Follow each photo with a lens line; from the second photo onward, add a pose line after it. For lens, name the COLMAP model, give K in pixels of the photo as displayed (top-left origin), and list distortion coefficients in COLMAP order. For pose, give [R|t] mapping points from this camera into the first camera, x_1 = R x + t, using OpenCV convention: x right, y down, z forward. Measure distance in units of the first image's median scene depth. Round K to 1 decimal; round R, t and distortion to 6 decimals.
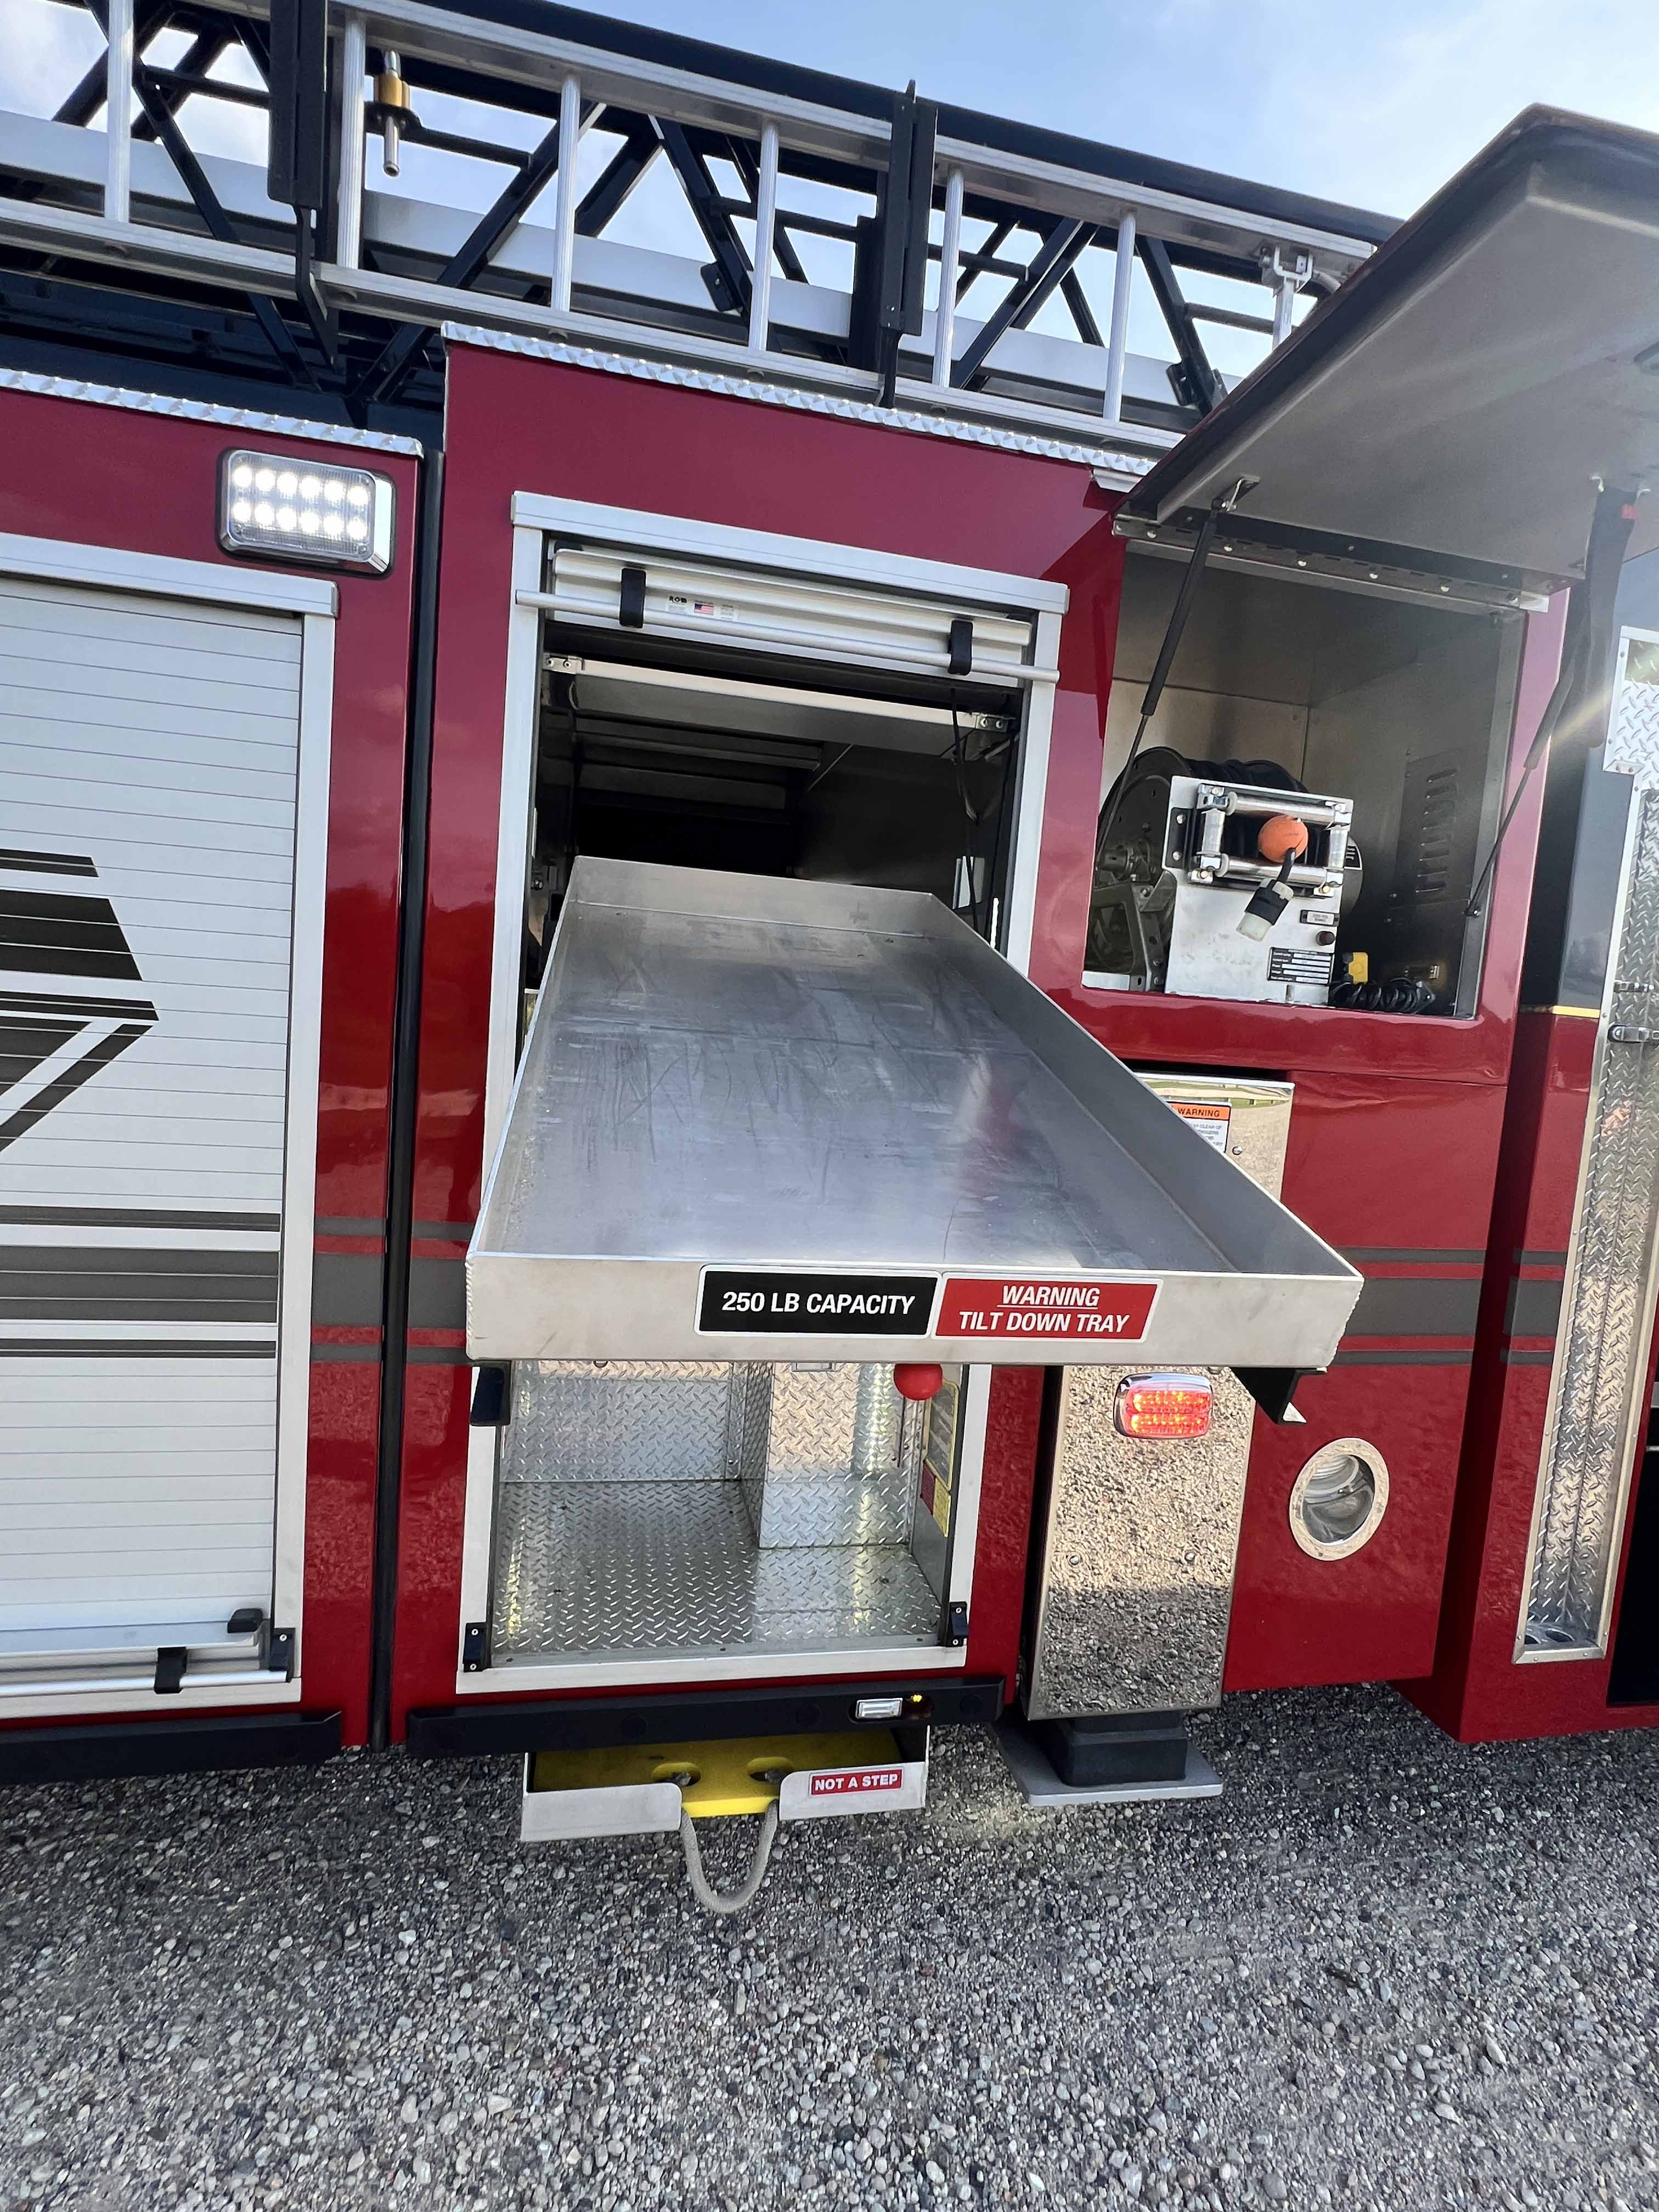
lens RADIAL K [[1044.5, 0, 811.3], [0, 1044.5, 1124.4], [0, 0, 1]] dist [-0.004447, 0.001824]
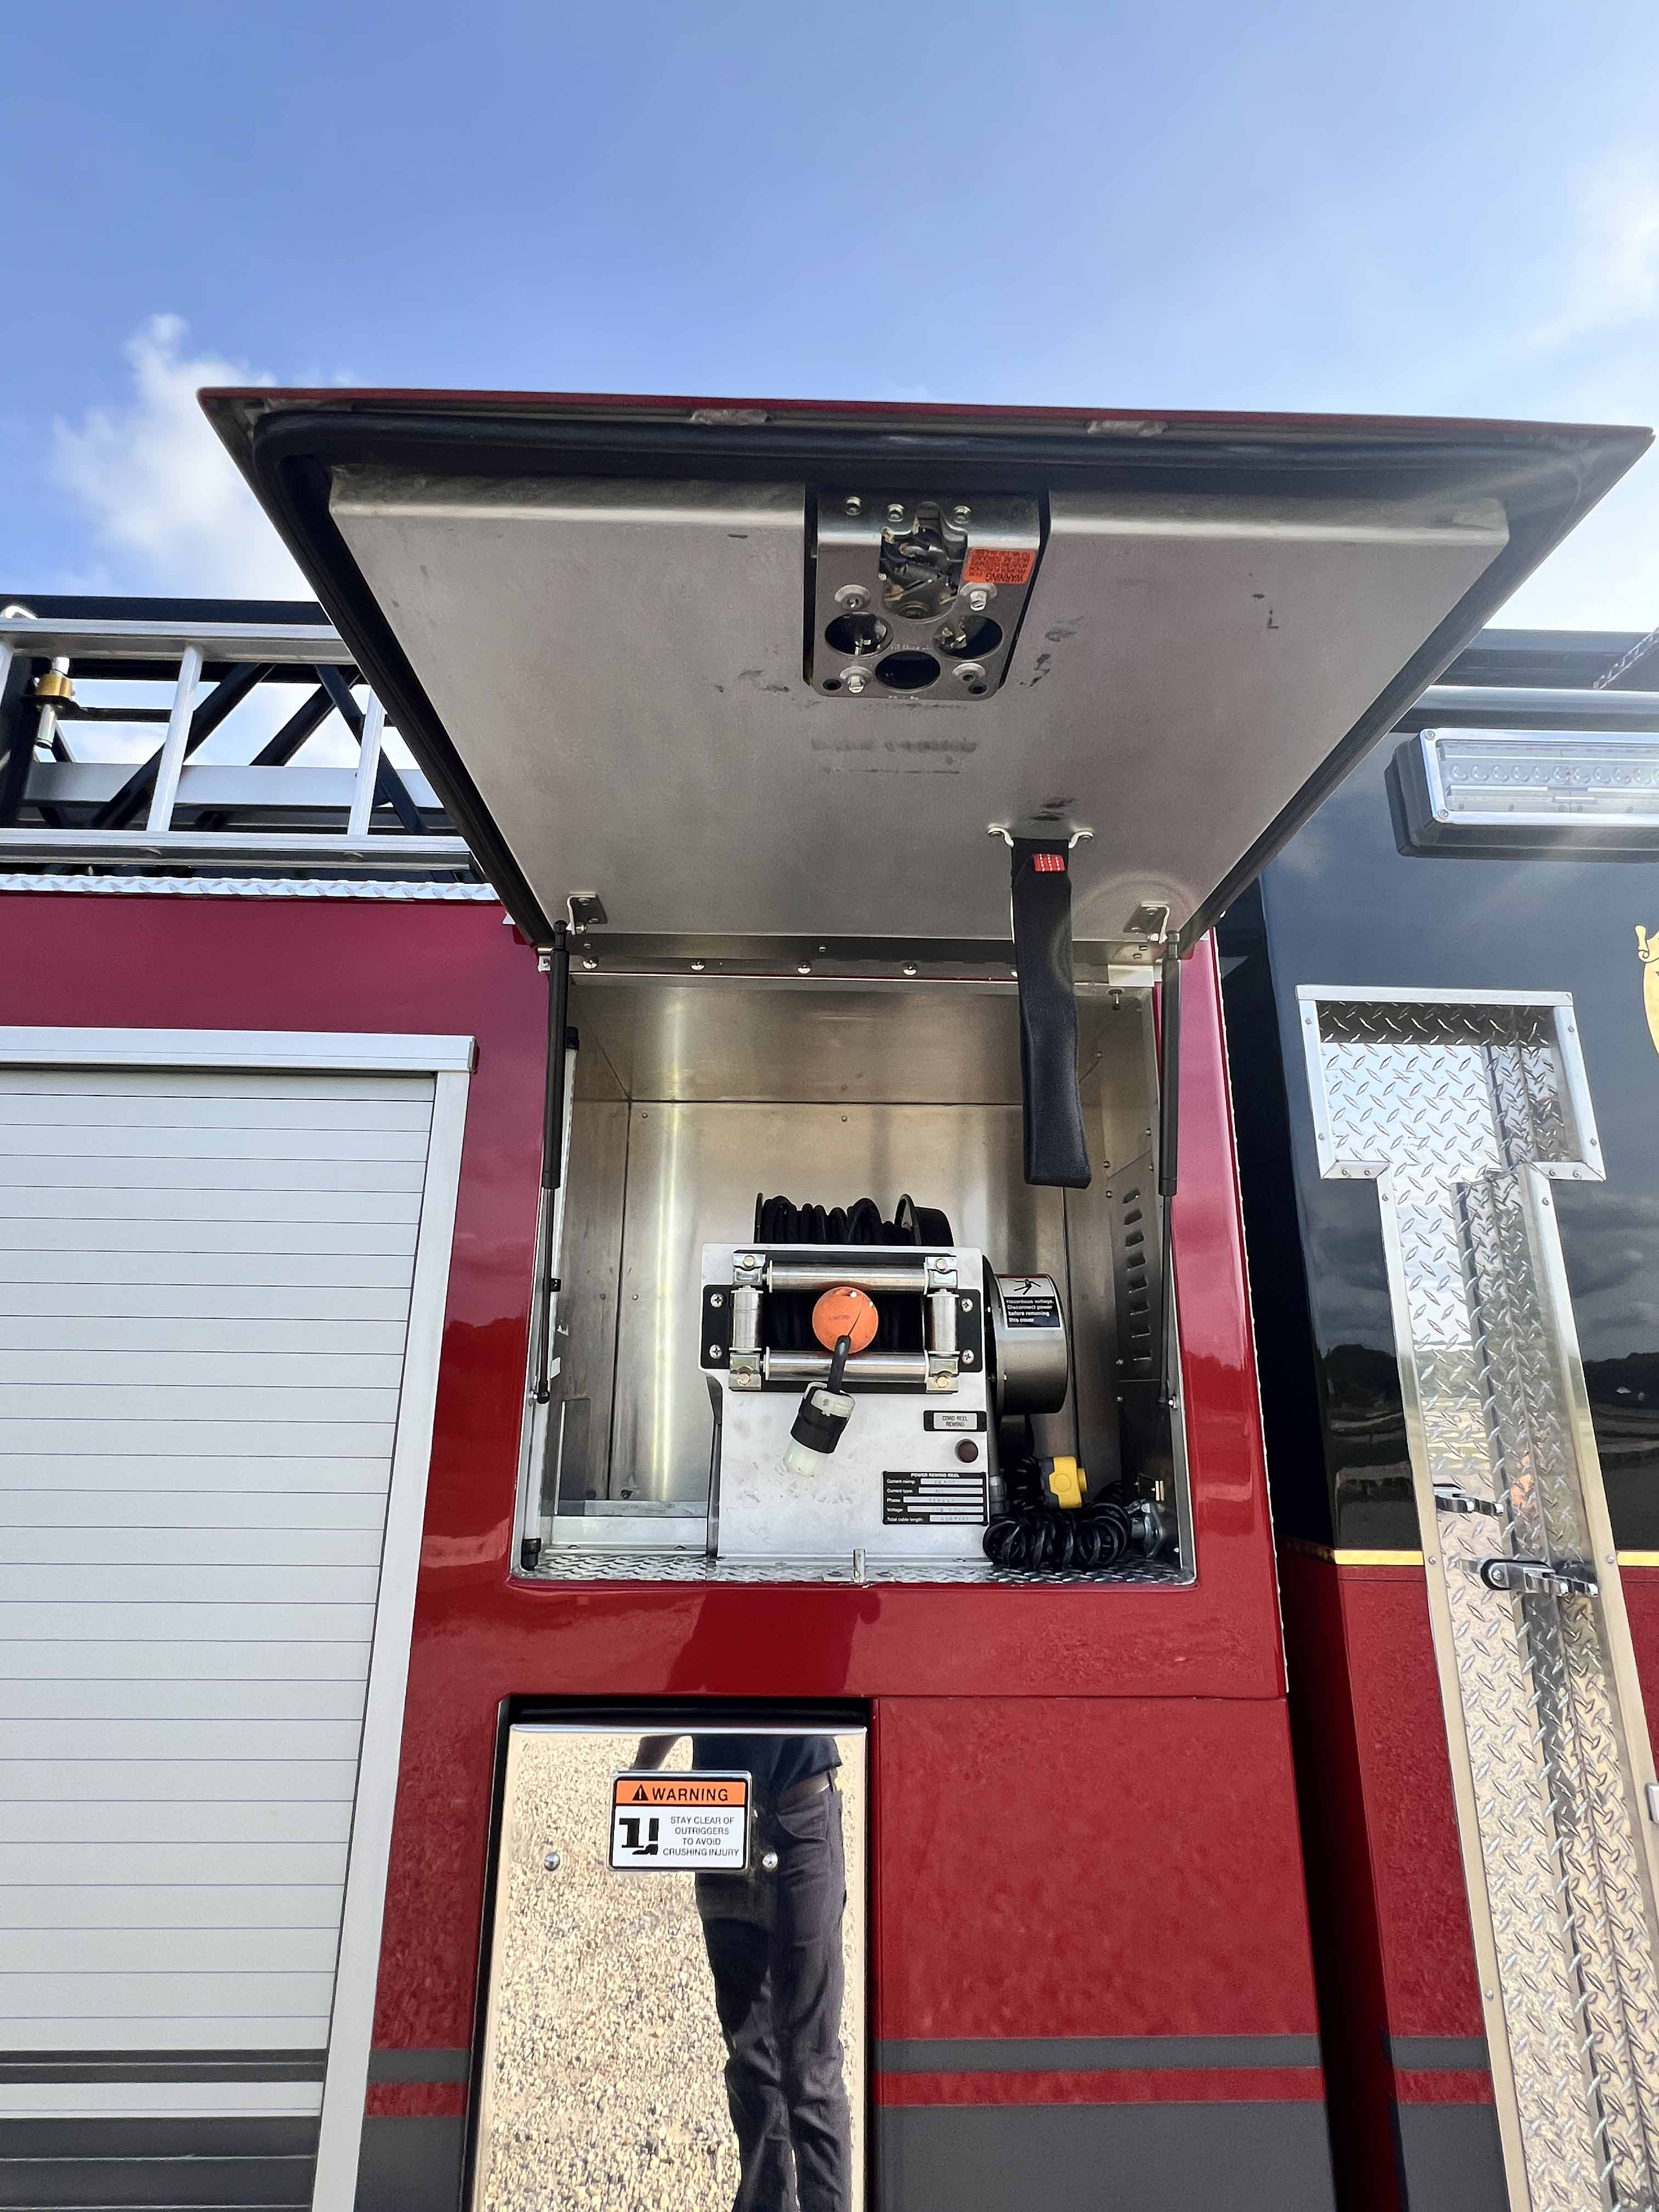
lens RADIAL K [[1044.5, 0, 828.5], [0, 1044.5, 1110.8], [0, 0, 1]] dist [-0.004447, 0.001824]
pose [[0.984710, -0.104532, -0.139351, 0.529418], [0.047401, 0.930550, -0.363083, -0.145053], [0.167627, 0.350926, 0.921277, 0.296980]]
